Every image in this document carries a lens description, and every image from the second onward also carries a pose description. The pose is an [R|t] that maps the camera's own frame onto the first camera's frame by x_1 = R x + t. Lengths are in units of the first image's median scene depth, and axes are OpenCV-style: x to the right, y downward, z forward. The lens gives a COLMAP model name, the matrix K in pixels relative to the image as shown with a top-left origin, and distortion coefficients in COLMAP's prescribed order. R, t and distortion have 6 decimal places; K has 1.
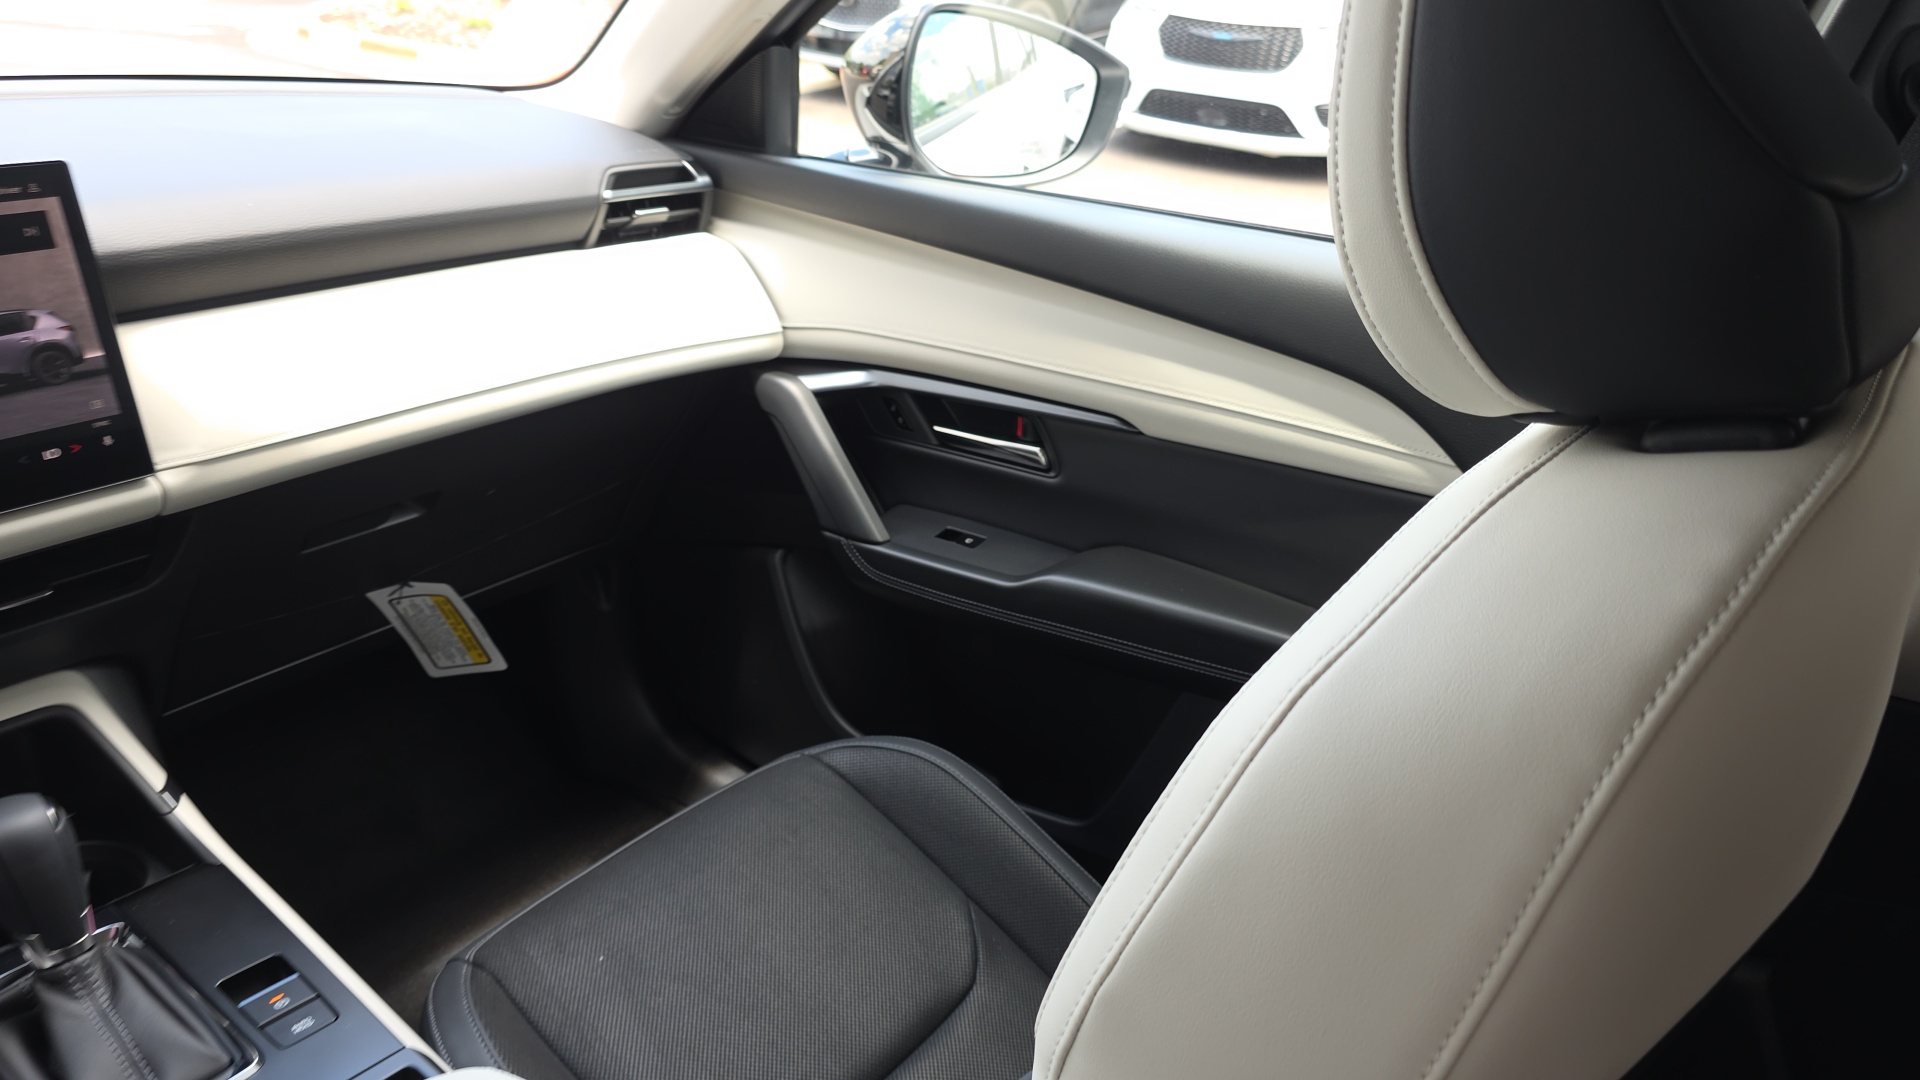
lens RADIAL K [[1289.3, 0, 958.5], [0, 1289.3, 571.0], [0, 0, 1]] dist [0.040298, -0.052924]
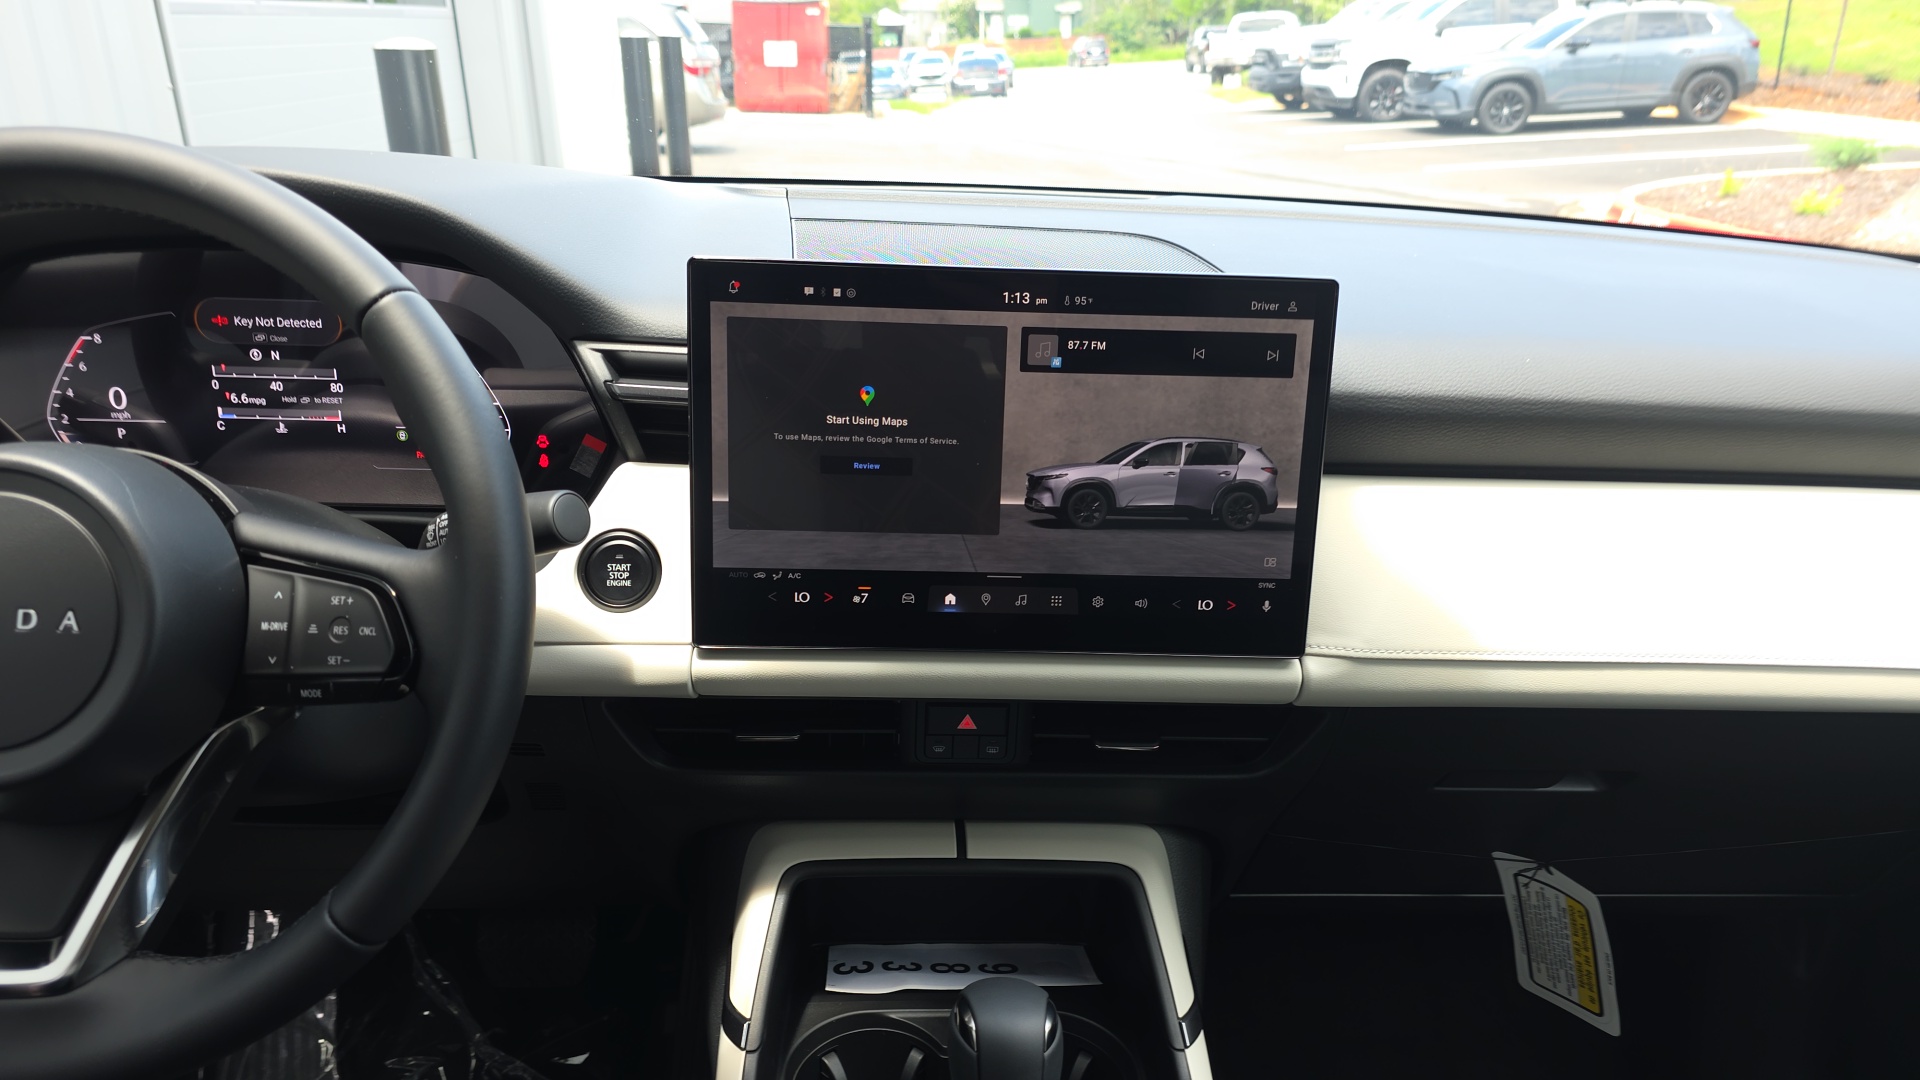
lens RADIAL K [[1289.3, 0, 973.8], [0, 1289.3, 548.1], [0, 0, 1]] dist [0.040298, -0.052924]
pose [[0.635536, 0.237686, -0.734574, -0.123963], [-0.338897, 0.940757, 0.011194, -0.056922], [0.693716, 0.241831, 0.678436, 0.211386]]
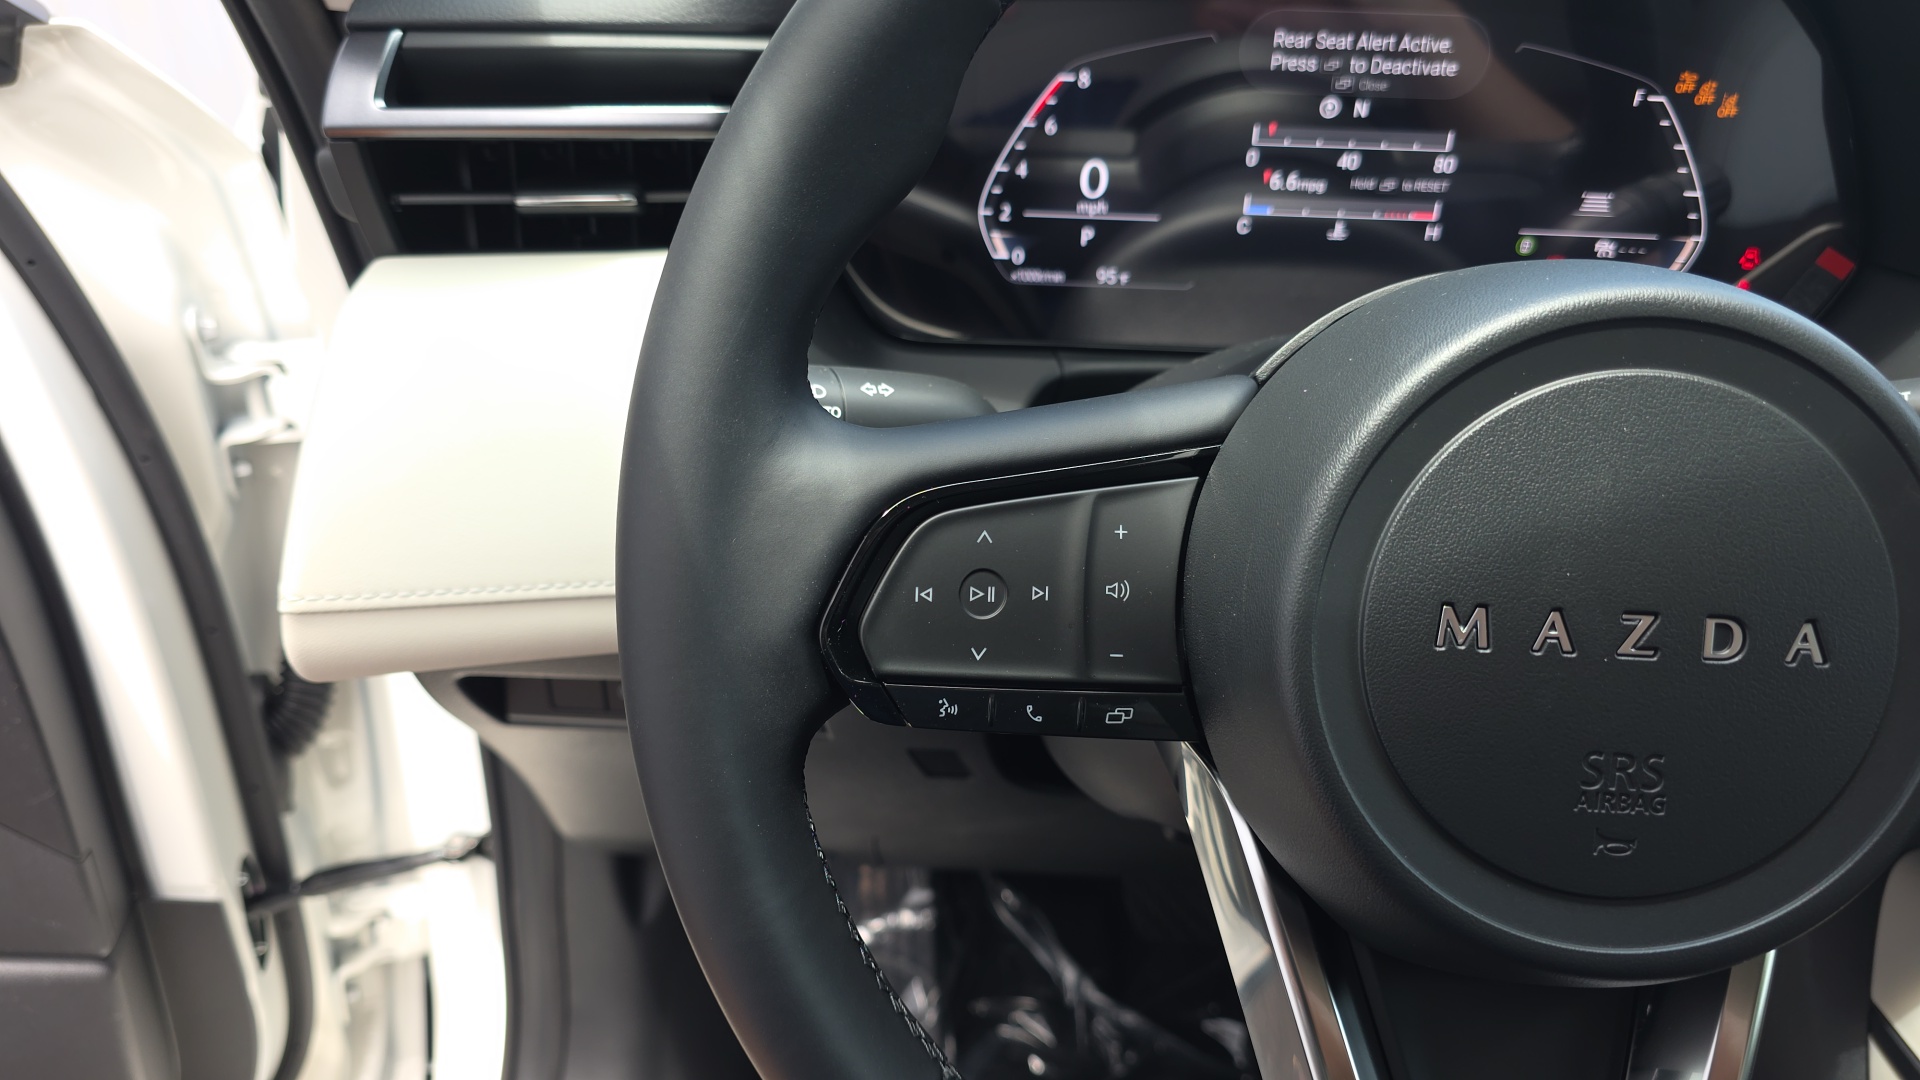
lens RADIAL K [[1289.3, 0, 937.5], [0, 1289.3, 586.4], [0, 0, 1]] dist [0.040298, -0.052924]
pose [[0.548275, 0.382293, -0.743805, -0.543977], [-0.356214, 0.911441, 0.205879, 0.068618], [0.756641, 0.152076, 0.635899, 0.067414]]
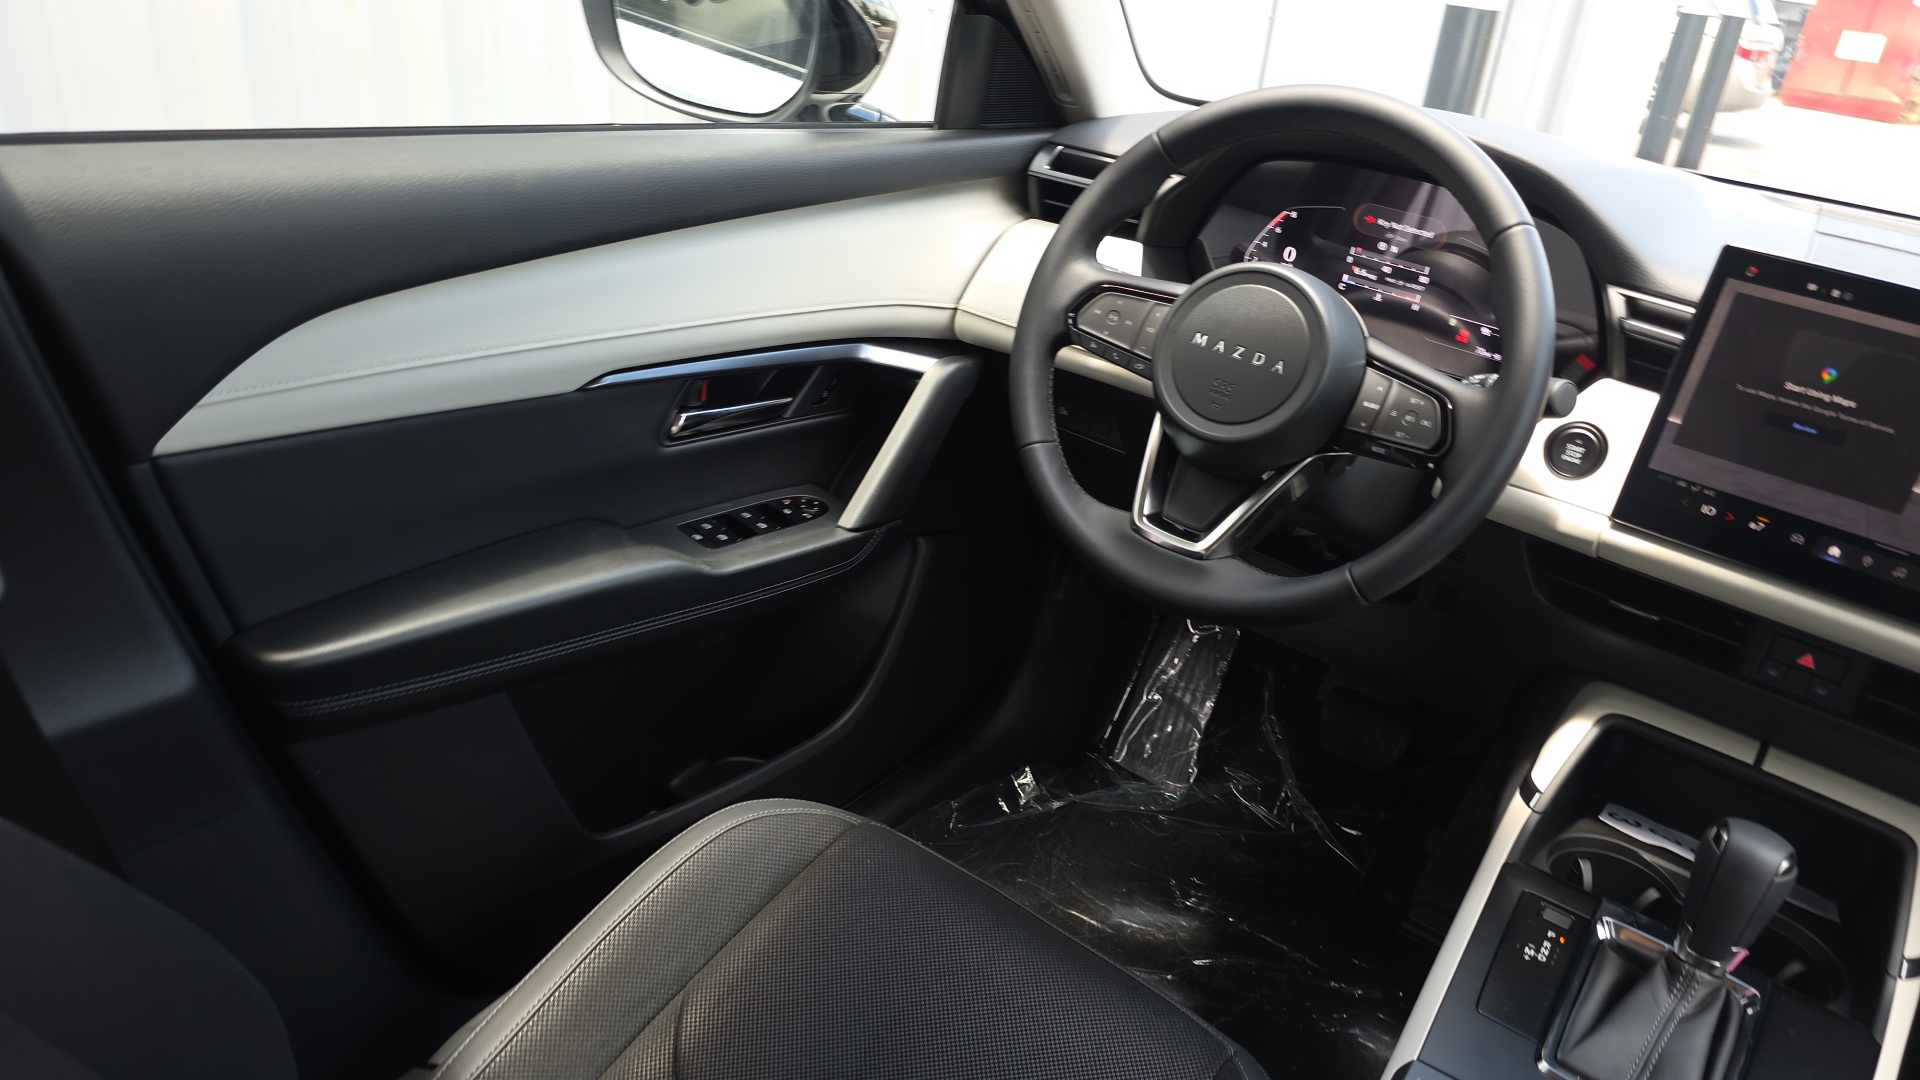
lens RADIAL K [[1289.3, 0, 987.0], [0, 1289.3, 546.2], [0, 0, 1]] dist [0.040298, -0.052924]
pose [[-0.007811, 0.385071, -0.922854, 0.124210], [-0.555944, 0.765435, 0.324092, 0.000413], [0.831183, 0.515587, 0.208099, 0.054172]]
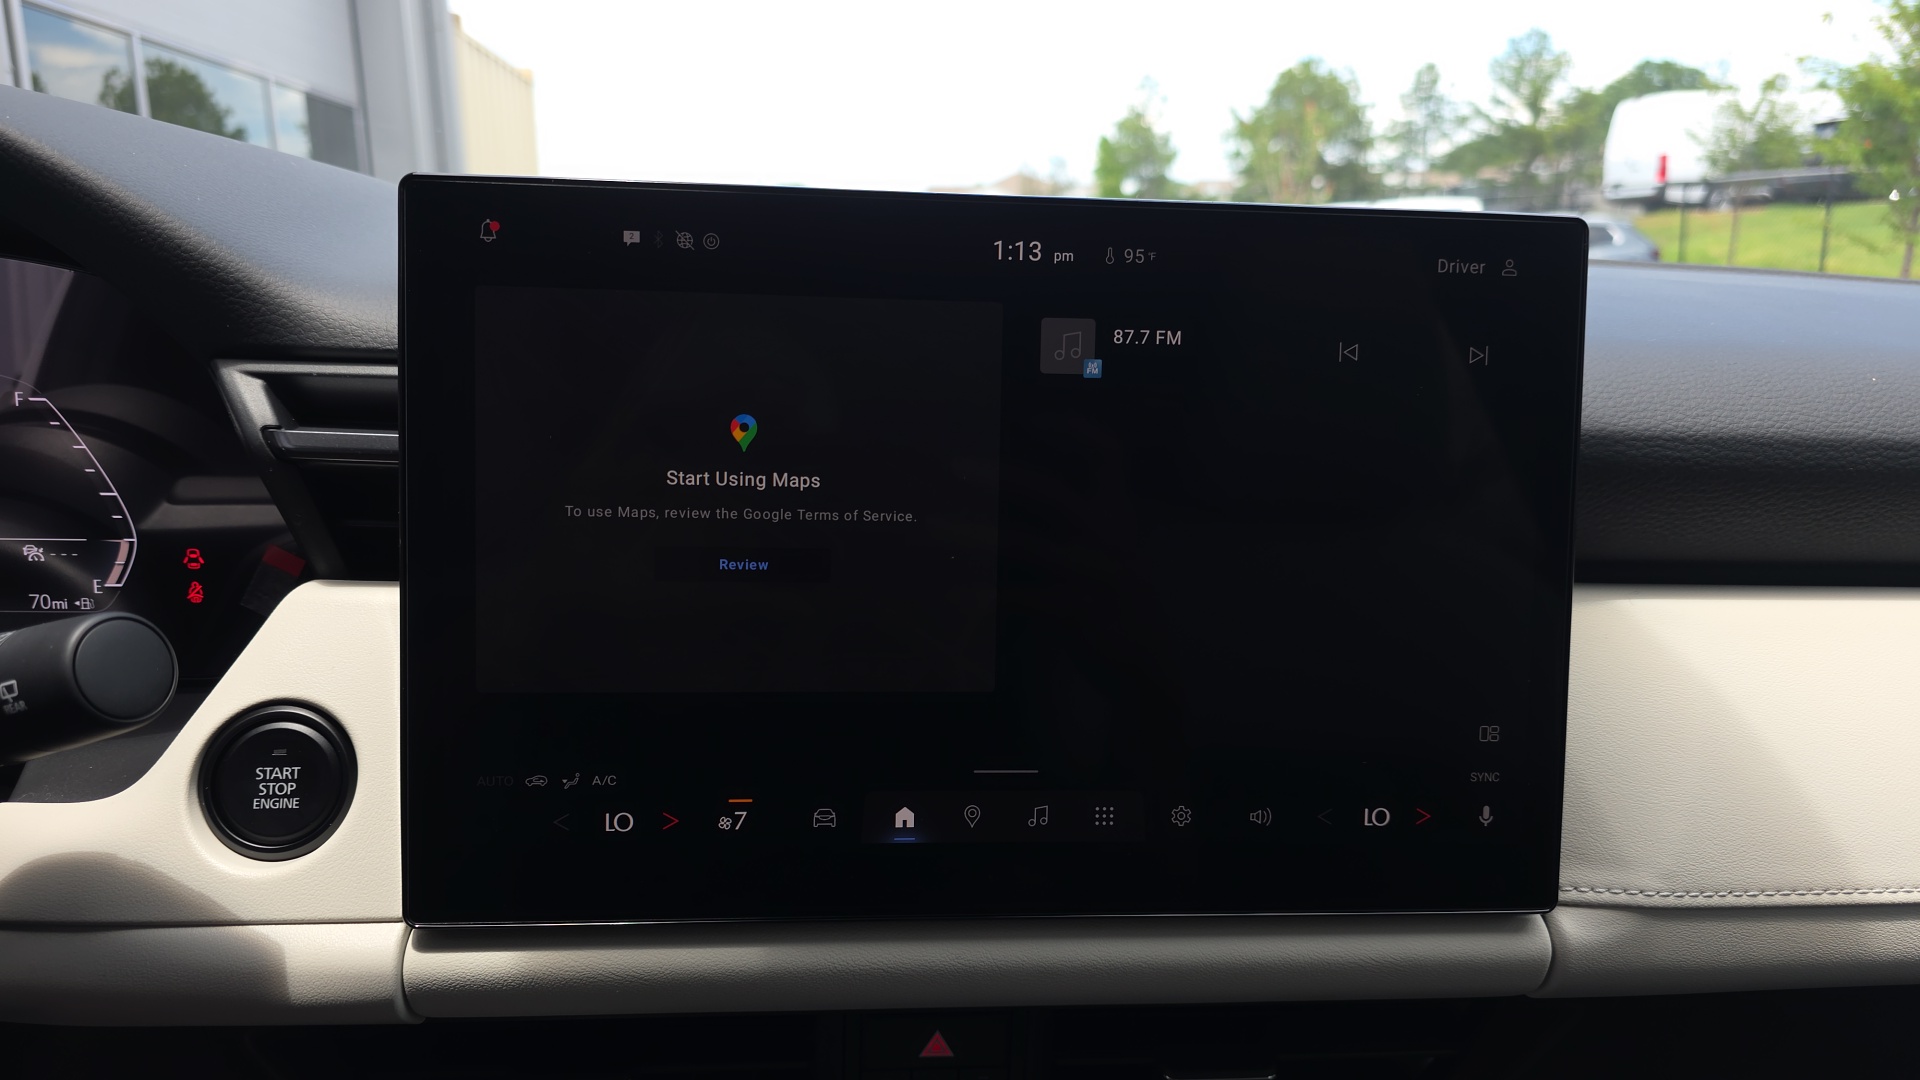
lens RADIAL K [[1289.3, 0, 968.2], [0, 1289.3, 554.9], [0, 0, 1]] dist [0.040298, -0.052924]
pose [[0.670555, 0.106621, -0.734158, -0.319647], [-0.316154, 0.936325, -0.152783, -0.041641], [0.671120, 0.334556, 0.661566, 0.386887]]
